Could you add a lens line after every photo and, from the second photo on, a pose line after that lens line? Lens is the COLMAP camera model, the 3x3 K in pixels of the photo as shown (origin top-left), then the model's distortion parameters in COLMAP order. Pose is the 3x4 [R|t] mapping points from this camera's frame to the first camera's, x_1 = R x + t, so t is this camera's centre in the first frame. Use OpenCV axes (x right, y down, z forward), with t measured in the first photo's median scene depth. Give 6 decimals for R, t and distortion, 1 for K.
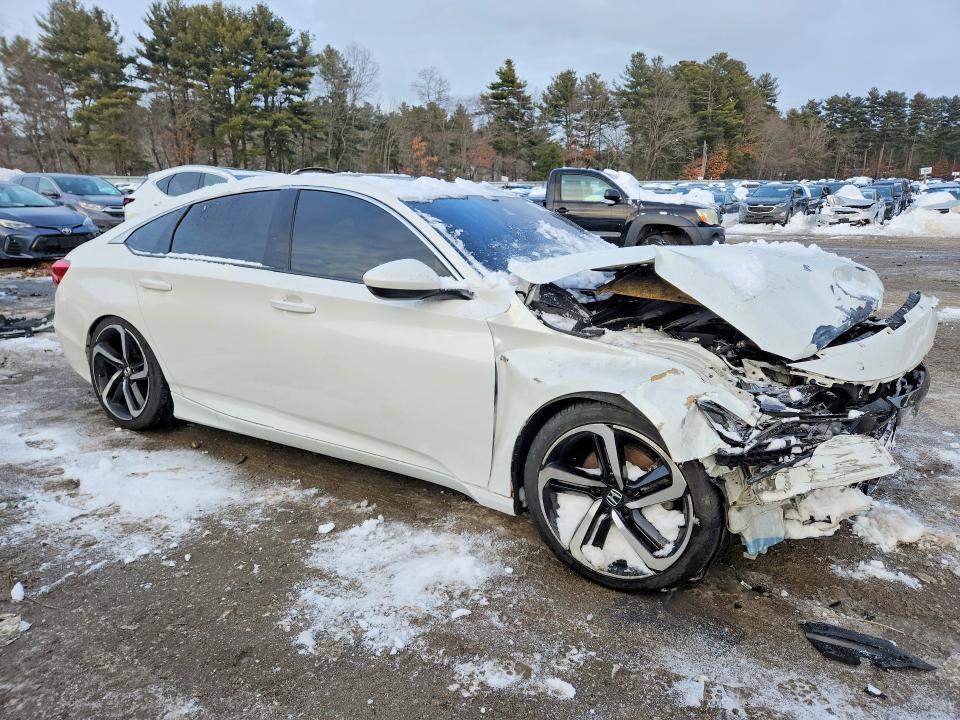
lens RADIAL K [[681.0, 0, 479.1], [0, 681.0, 358.4], [0, 0, 1]] dist [0.043086, -0.027199]
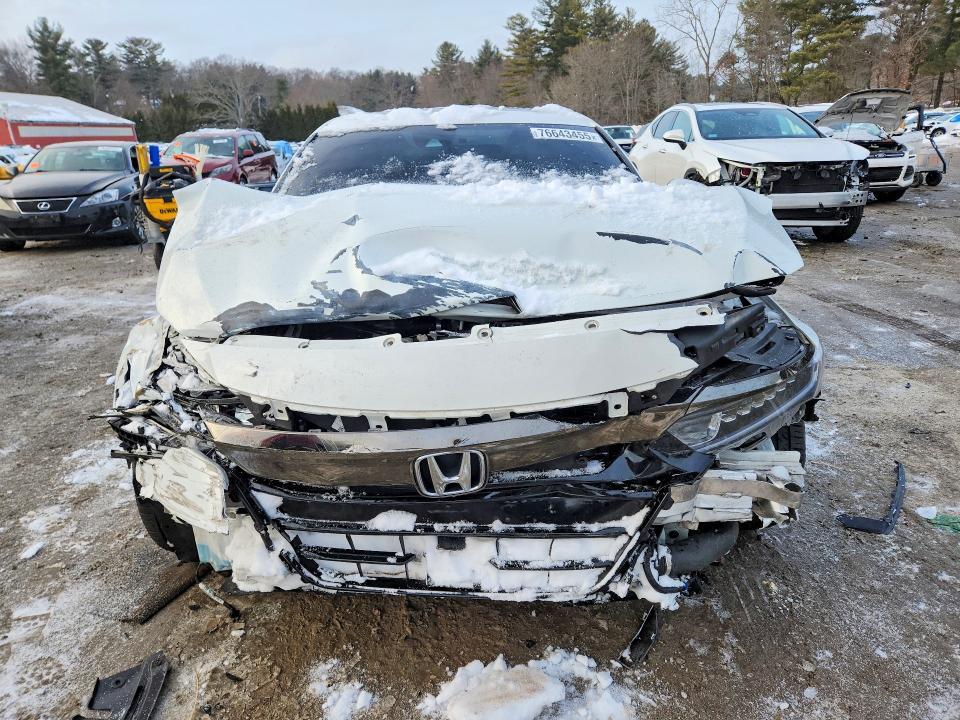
lens RADIAL K [[681.0, 0, 476.7], [0, 681.0, 365.6], [0, 0, 1]] dist [0.043086, -0.027199]
pose [[0.526433, 0.237576, -0.816349, 0.106657], [-0.164791, 0.970470, 0.176161, -0.013041], [0.834094, 0.041790, 0.550037, 0.071844]]
